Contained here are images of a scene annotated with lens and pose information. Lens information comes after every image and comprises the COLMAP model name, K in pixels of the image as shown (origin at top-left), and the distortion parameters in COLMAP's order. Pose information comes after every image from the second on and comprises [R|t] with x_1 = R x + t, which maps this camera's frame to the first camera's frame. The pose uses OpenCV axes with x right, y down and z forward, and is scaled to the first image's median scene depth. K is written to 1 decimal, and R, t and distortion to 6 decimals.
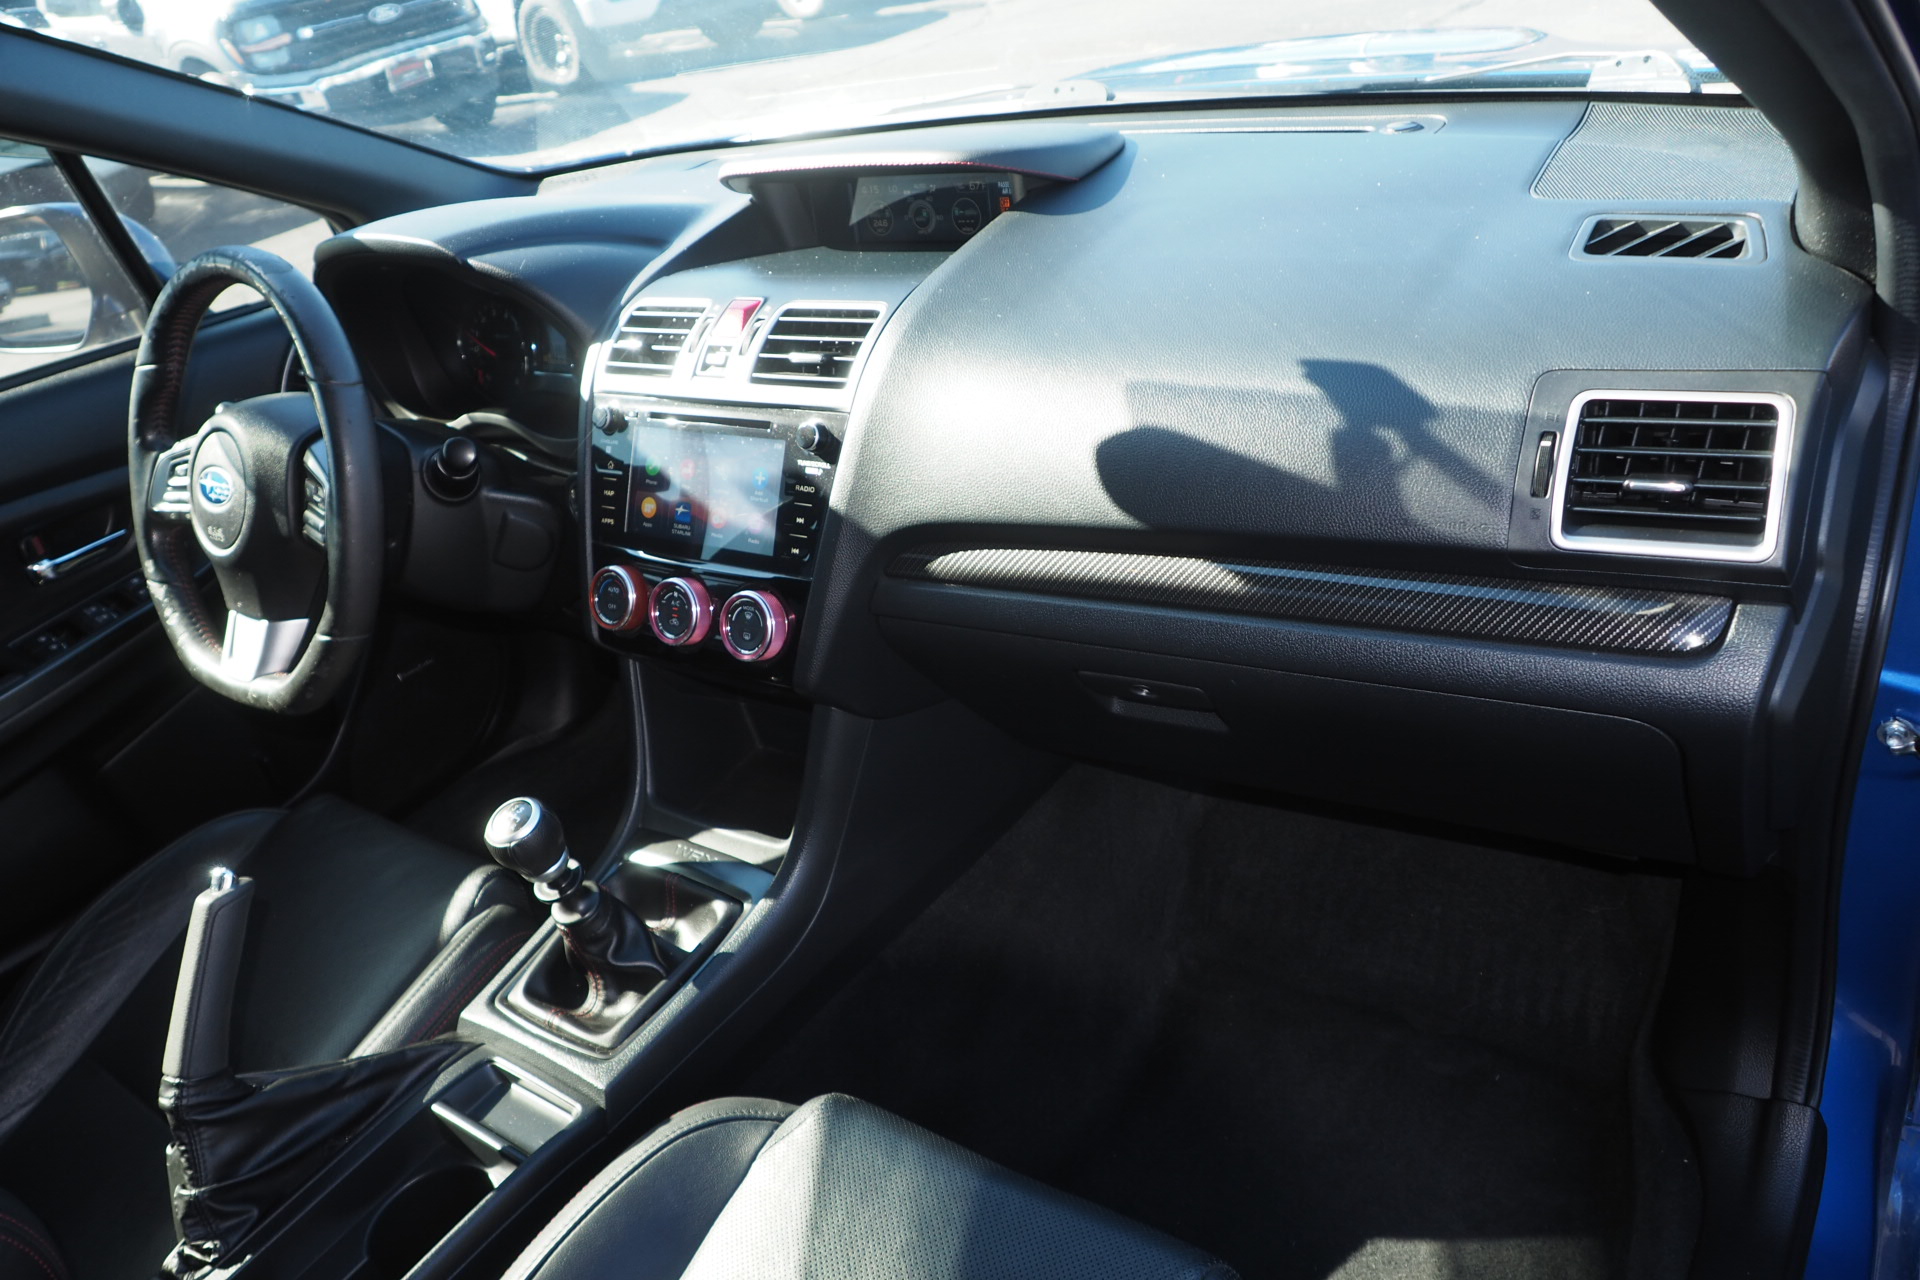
lens RADIAL K [[1366.8, 0, 990.2], [0, 1366.8, 657.9], [0, 0, 1]] dist [-0.010563, -0.002706]
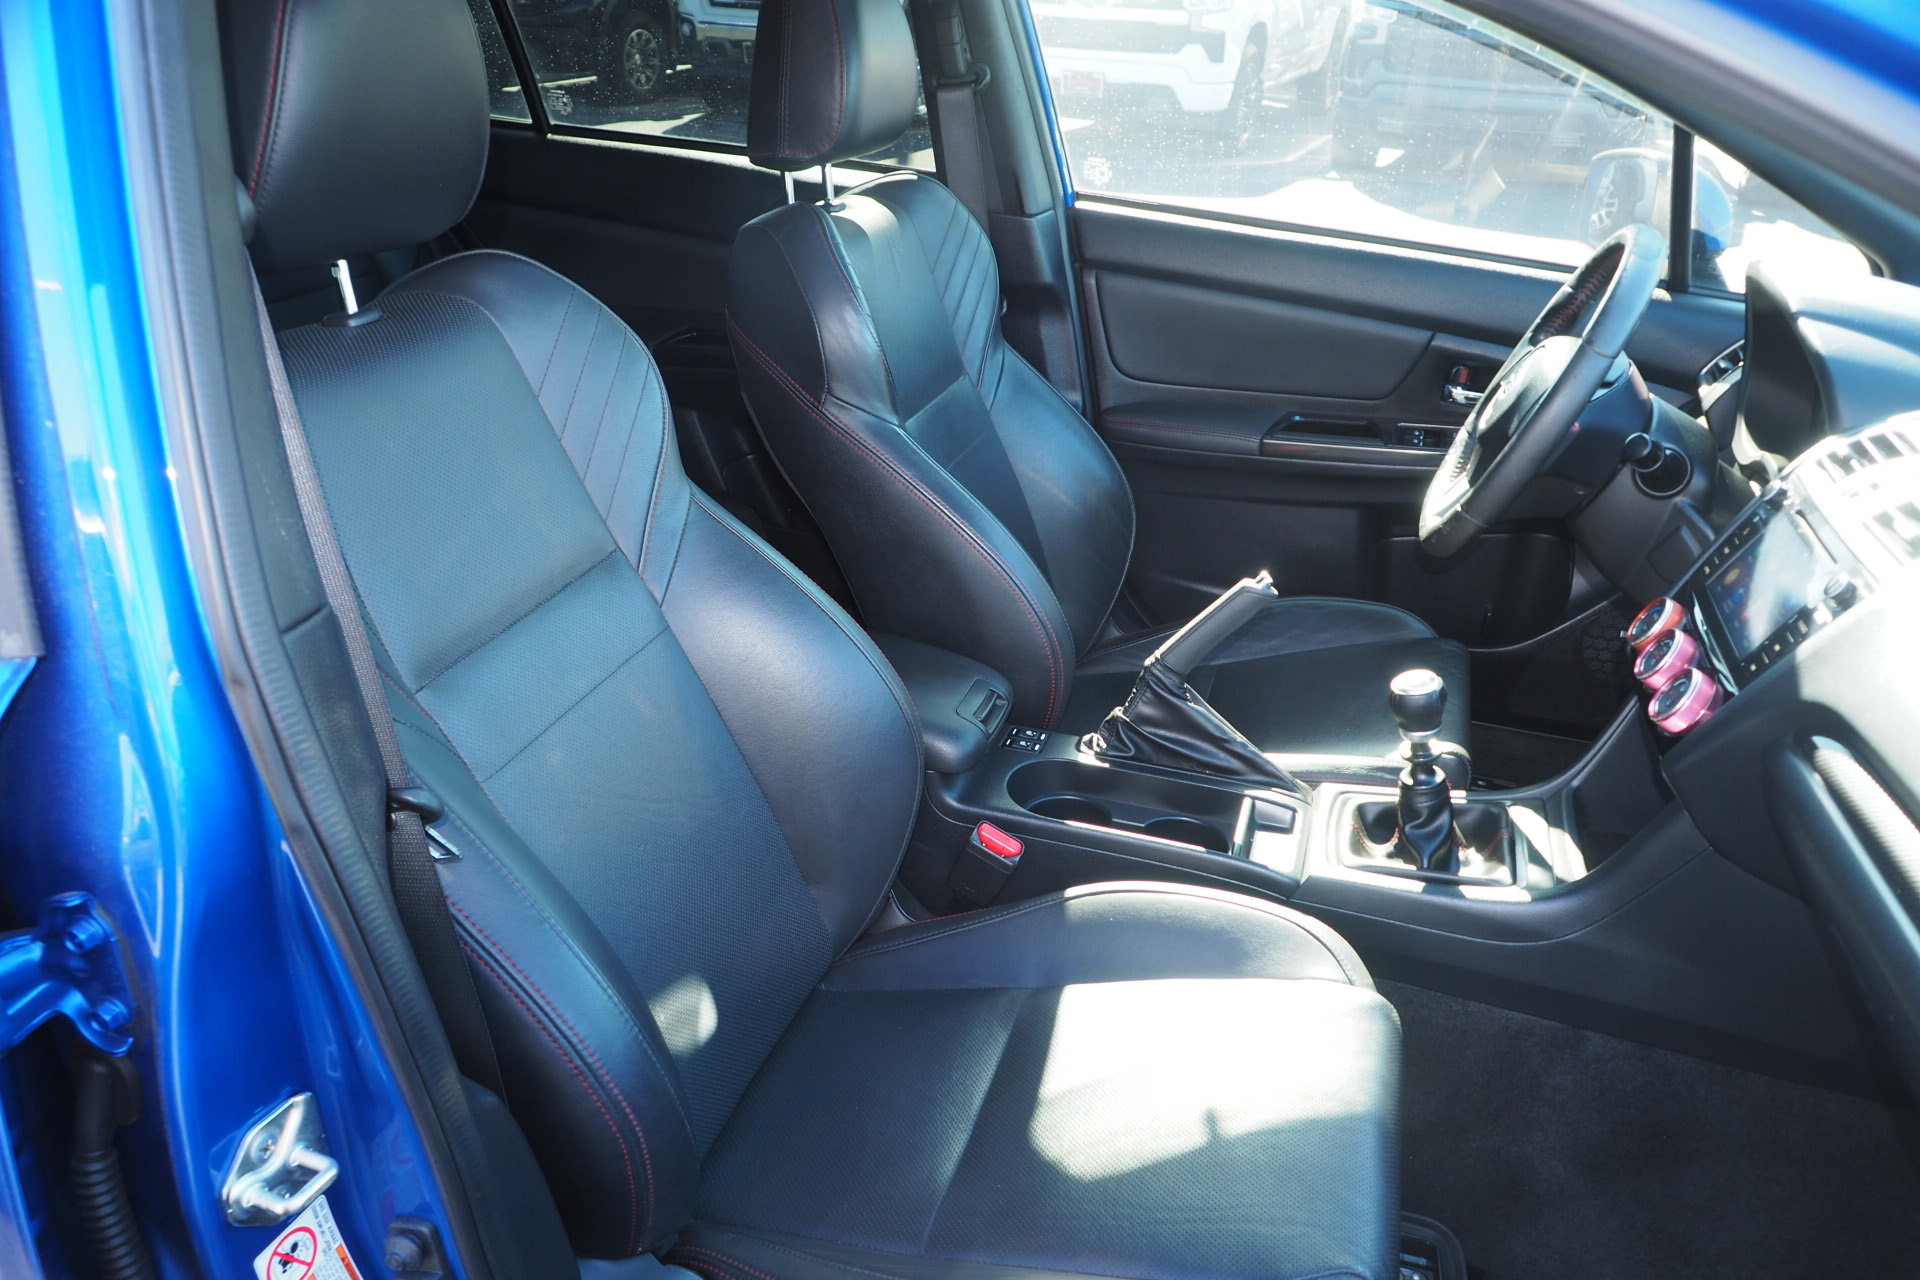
lens RADIAL K [[1324.9, 0, 960.0], [0, 1324.9, 640.0], [0, 0, 1]] dist [-0.005657, -0.002743]
pose [[0.298647, 0.594068, -0.746923, 0.420202], [-0.576074, 0.736189, 0.355196, -0.103584], [0.760887, 0.324204, 0.562087, -0.038630]]
